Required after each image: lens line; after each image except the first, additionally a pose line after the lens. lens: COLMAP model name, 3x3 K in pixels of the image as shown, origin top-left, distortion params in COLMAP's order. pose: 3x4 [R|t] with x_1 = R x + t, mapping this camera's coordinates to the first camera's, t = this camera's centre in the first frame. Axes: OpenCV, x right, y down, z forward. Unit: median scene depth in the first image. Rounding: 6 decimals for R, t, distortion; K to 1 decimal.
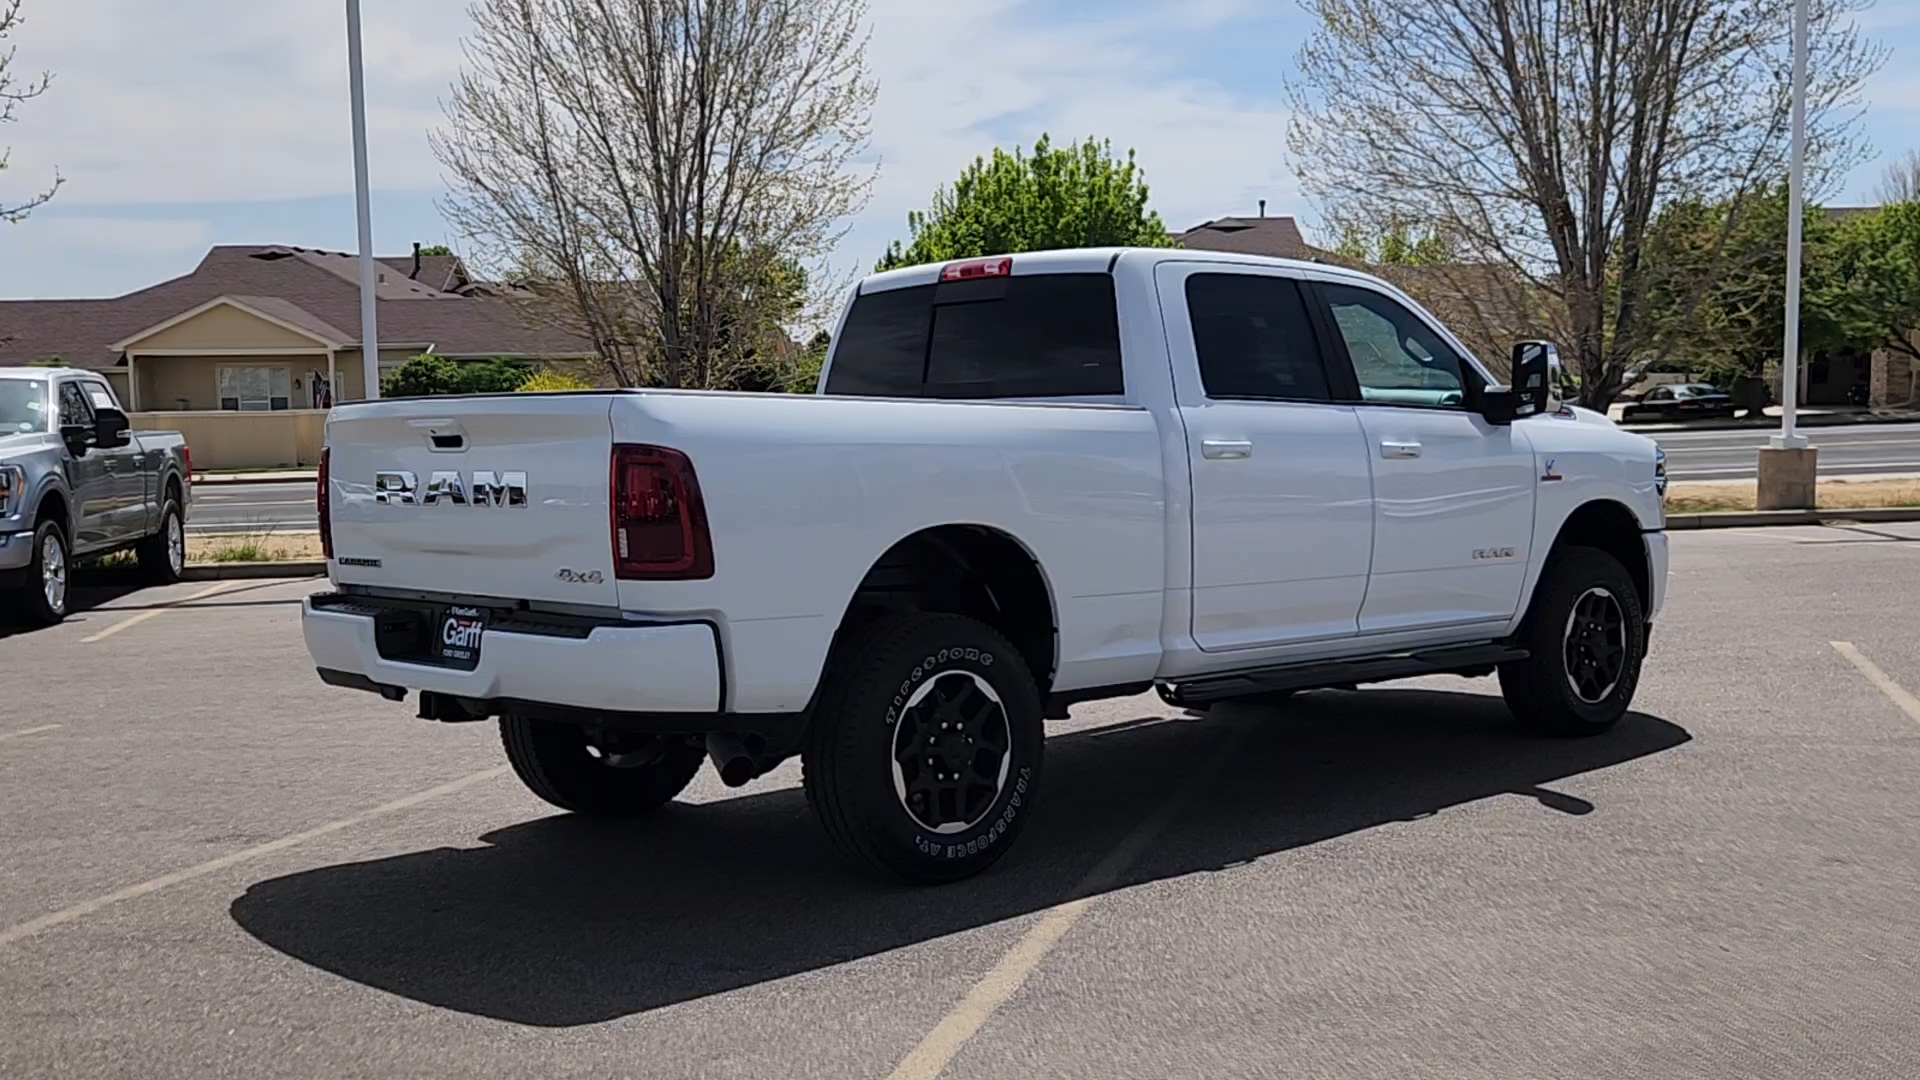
lens RADIAL K [[2042.9, 0, 943.8], [0, 2042.9, 545.8], [0, 0, 1]] dist [0.033799, -0.024774]
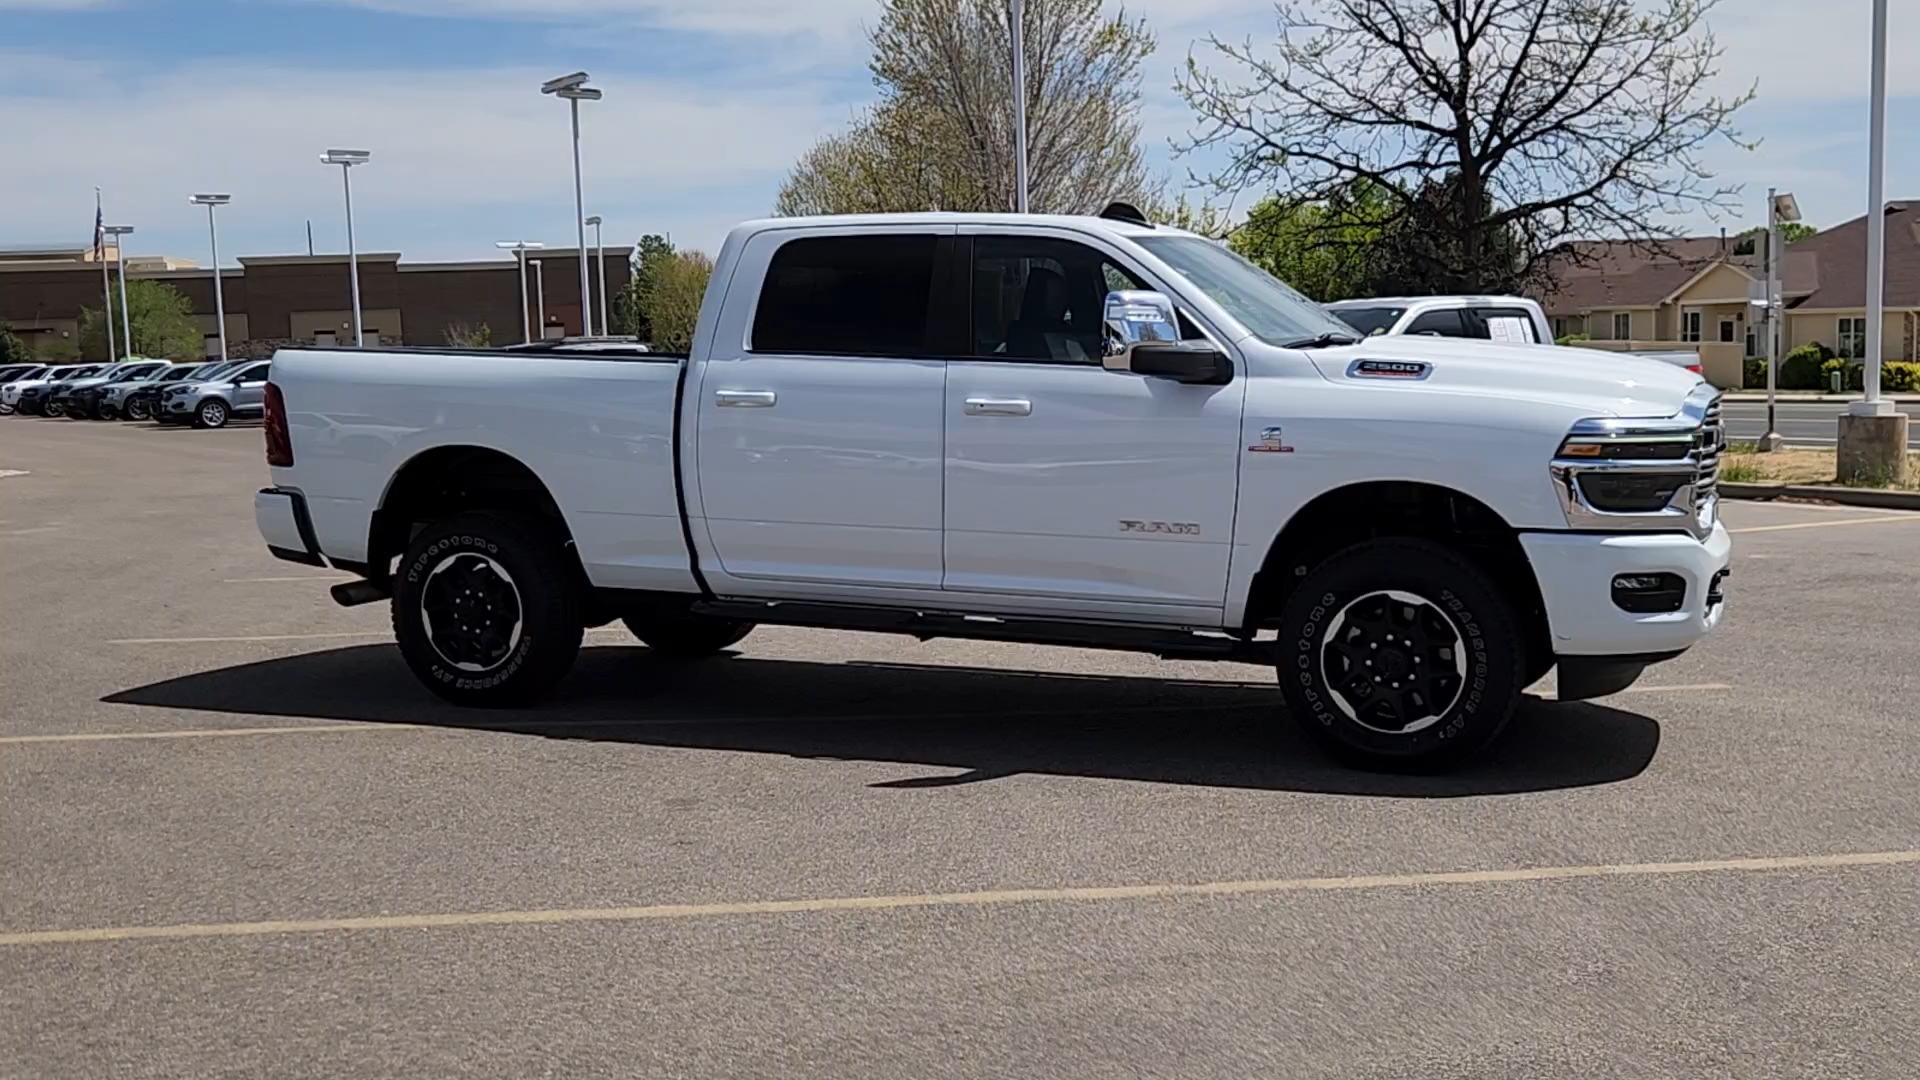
lens RADIAL K [[2042.9, 0, 943.8], [0, 2042.9, 545.8], [0, 0, 1]] dist [0.033799, -0.024774]
pose [[0.410833, 0.100691, -0.906133, 1.002199], [-0.057135, 0.994772, 0.084636, -0.056504], [0.909918, 0.017001, 0.414439, 0.526036]]
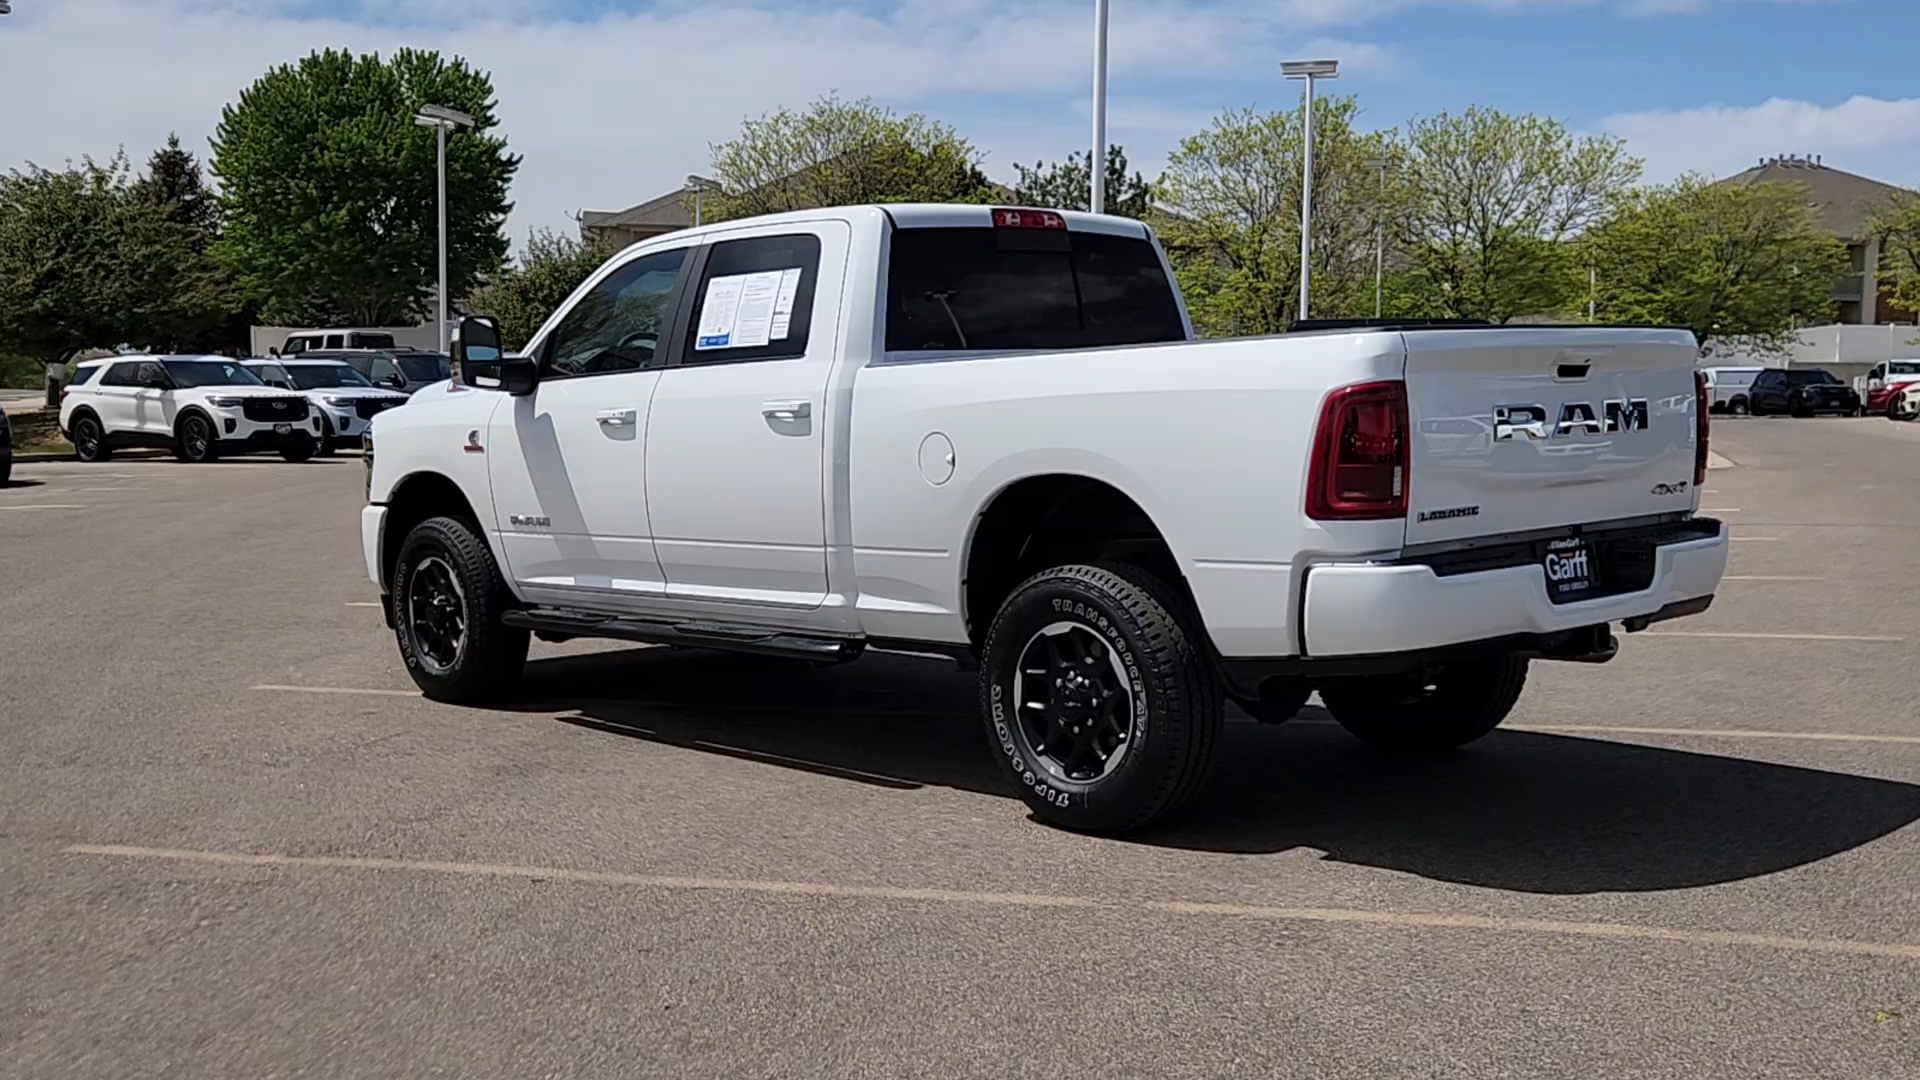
lens RADIAL K [[2042.9, 0, 943.8], [0, 2042.9, 545.8], [0, 0, 1]] dist [0.033799, -0.024774]
pose [[0.001646, -0.063274, 0.997995, -0.881921], [0.077917, 0.994970, 0.062954, -0.037859], [-0.996959, 0.077657, 0.006568, 0.932473]]
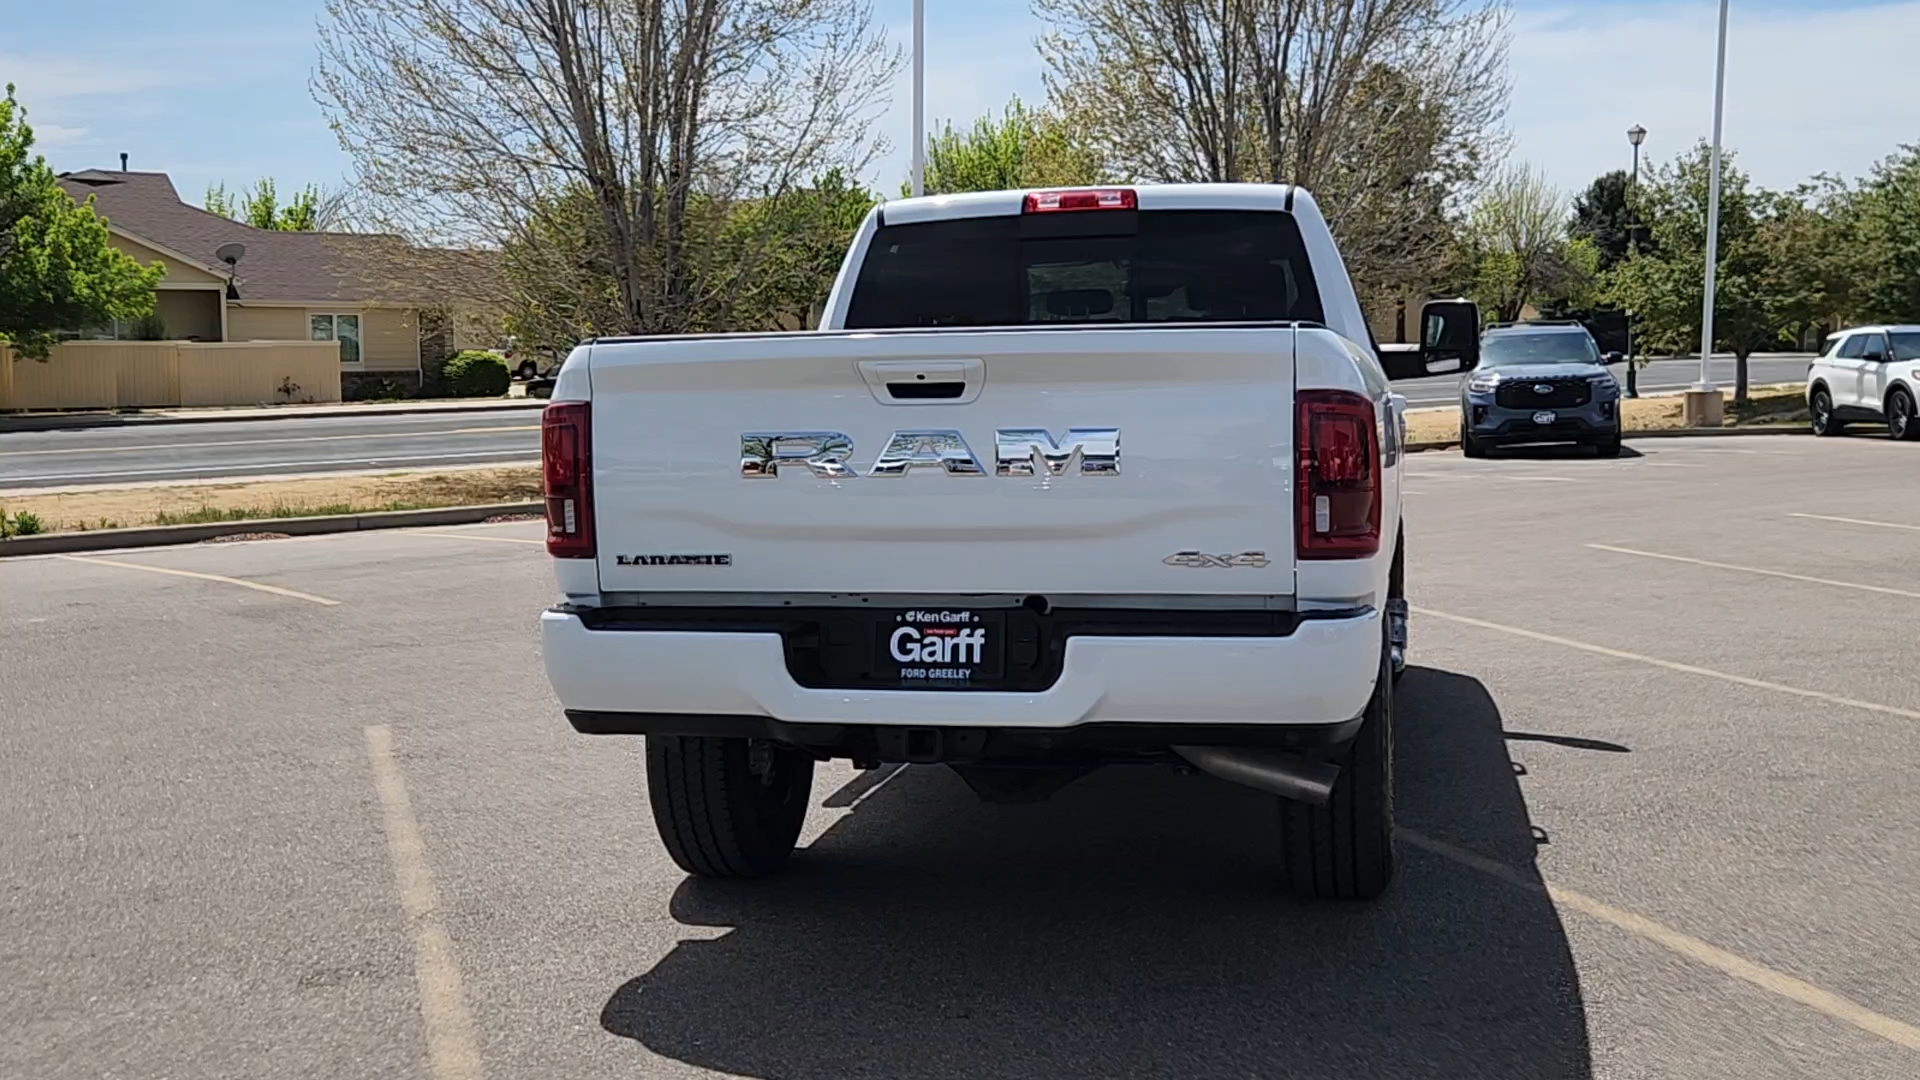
lens RADIAL K [[2042.9, 0, 943.8], [0, 2042.9, 545.8], [0, 0, 1]] dist [0.033799, -0.024774]
pose [[0.831369, -0.039043, 0.554348, -0.467375], [0.032780, 0.999237, 0.021216, -0.007008], [-0.554754, 0.000533, 0.832014, 0.269699]]
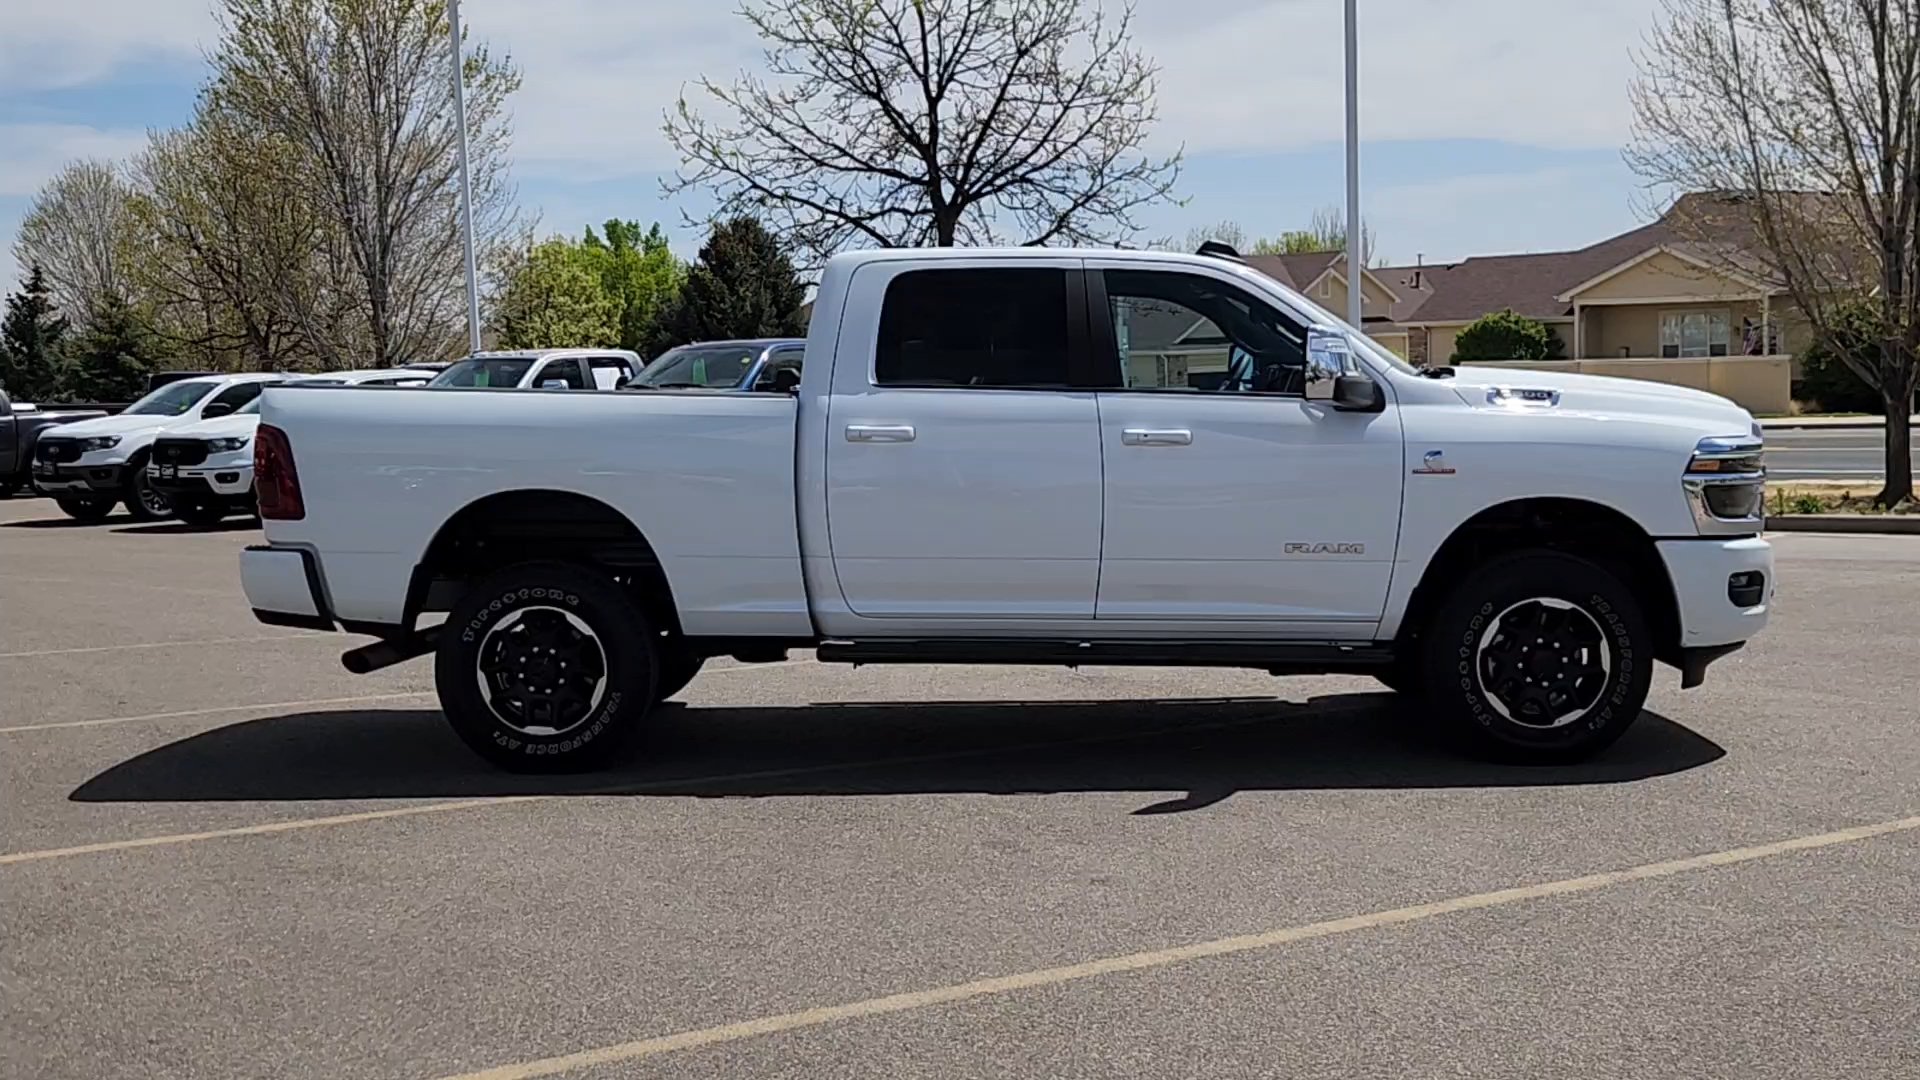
lens RADIAL K [[2042.9, 0, 943.8], [0, 2042.9, 545.8], [0, 0, 1]] dist [0.033799, -0.024774]
pose [[0.715379, 0.061963, -0.695984, 0.769264], [-0.042282, 0.998074, 0.045397, -0.031783], [0.697456, -0.003049, 0.716621, 0.198364]]
